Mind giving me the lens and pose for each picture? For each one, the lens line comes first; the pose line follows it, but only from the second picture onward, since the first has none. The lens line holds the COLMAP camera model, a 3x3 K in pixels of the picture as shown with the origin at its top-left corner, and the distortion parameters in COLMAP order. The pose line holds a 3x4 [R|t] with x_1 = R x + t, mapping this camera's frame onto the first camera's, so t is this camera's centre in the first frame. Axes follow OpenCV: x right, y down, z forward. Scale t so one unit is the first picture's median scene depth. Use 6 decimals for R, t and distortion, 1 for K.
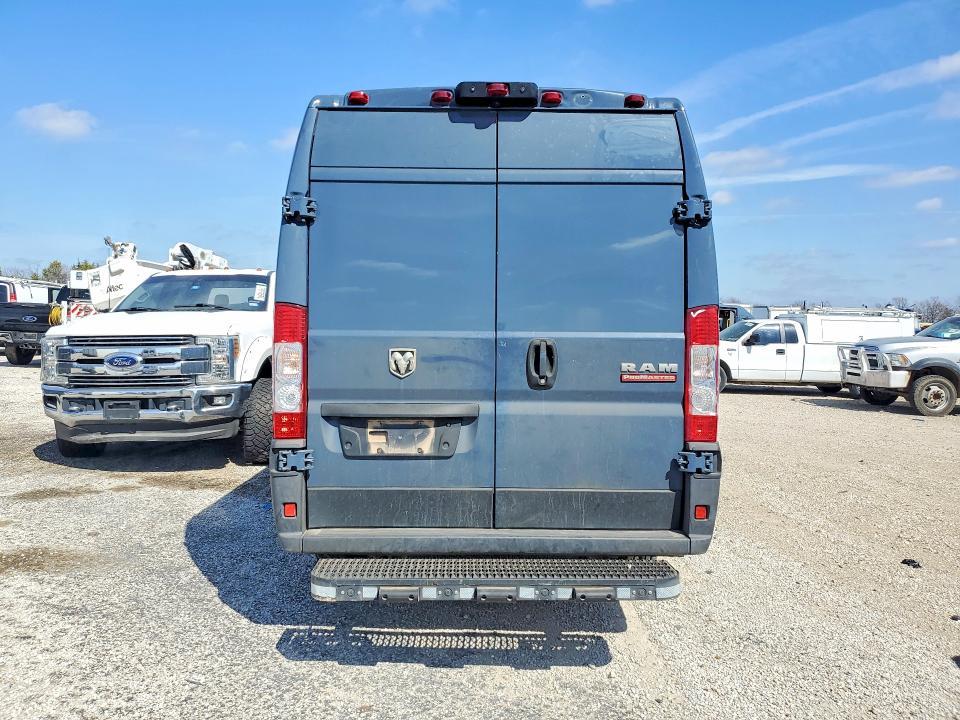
lens RADIAL K [[738.4, 0, 480.0], [0, 738.4, 360.0], [0, 0, 1]] dist [0.026476, -0.003358]
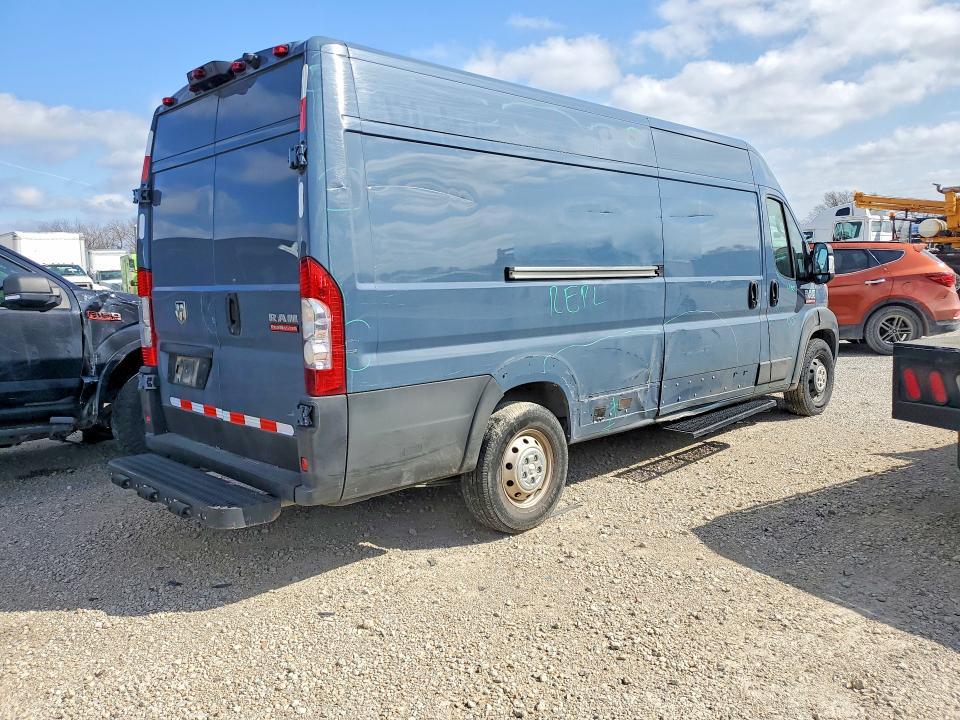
lens RADIAL K [[738.4, 0, 480.0], [0, 738.4, 360.0], [0, 0, 1]] dist [0.026476, -0.003358]
pose [[0.694237, 0.056324, -0.717539, 1.166204], [0.025889, 0.994334, 0.103100, -0.032391], [0.719281, -0.090152, 0.688845, 0.477497]]
